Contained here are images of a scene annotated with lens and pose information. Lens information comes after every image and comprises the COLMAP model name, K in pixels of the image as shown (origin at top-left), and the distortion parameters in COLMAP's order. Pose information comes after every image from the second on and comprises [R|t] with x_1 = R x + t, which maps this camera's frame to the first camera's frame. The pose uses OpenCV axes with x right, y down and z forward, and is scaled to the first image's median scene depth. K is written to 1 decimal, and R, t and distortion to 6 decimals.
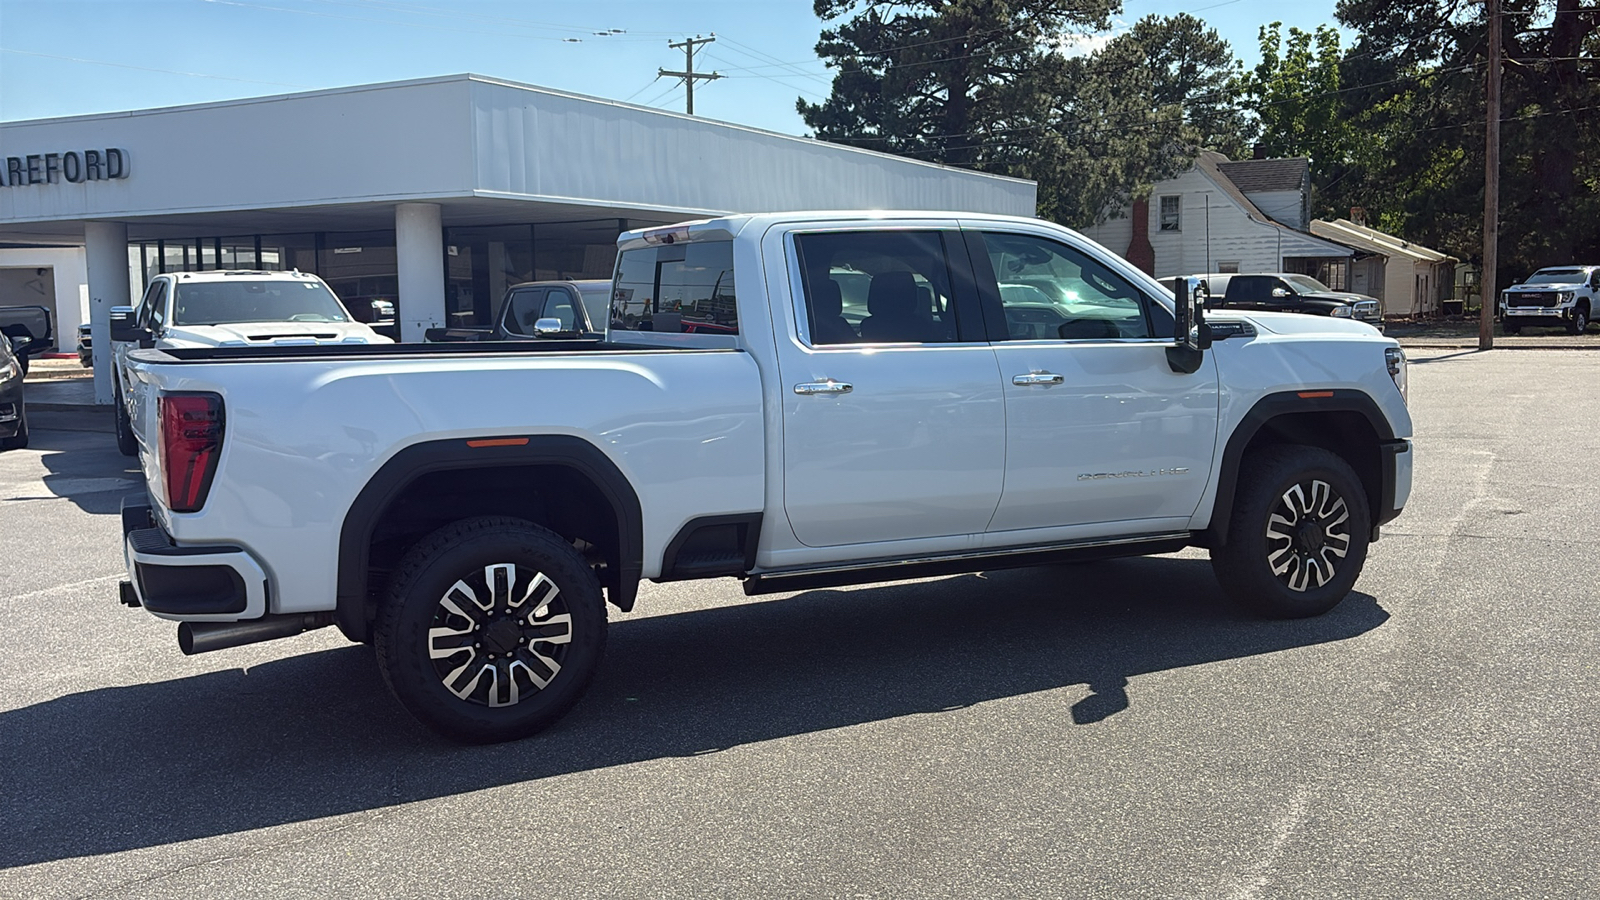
lens RADIAL K [[1517.2, 0, 780.3], [0, 1517.2, 460.3], [0, 0, 1]] dist [0.103926, -0.247813]
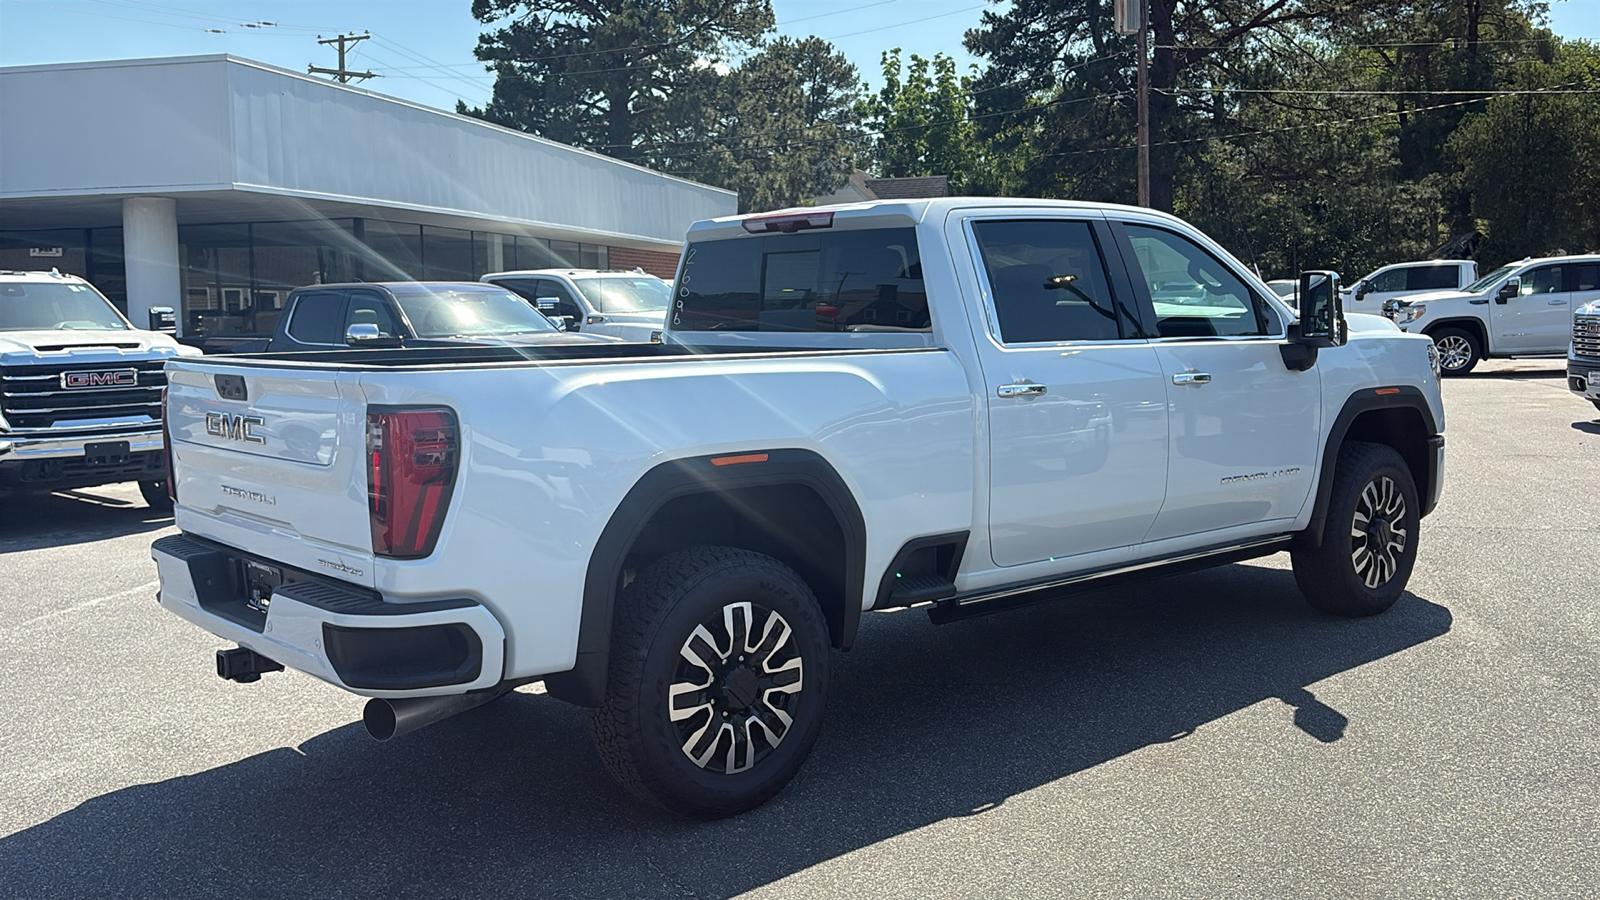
lens RADIAL K [[1502.1, 0, 776.3], [0, 1502.1, 446.5], [0, 0, 1]] dist [0.113750, -0.270476]
pose [[0.966901, -0.025148, 0.253910, -0.282489], [0.029145, 0.999503, -0.011991, -0.006209], [-0.253482, 0.018994, 0.967154, 0.140105]]
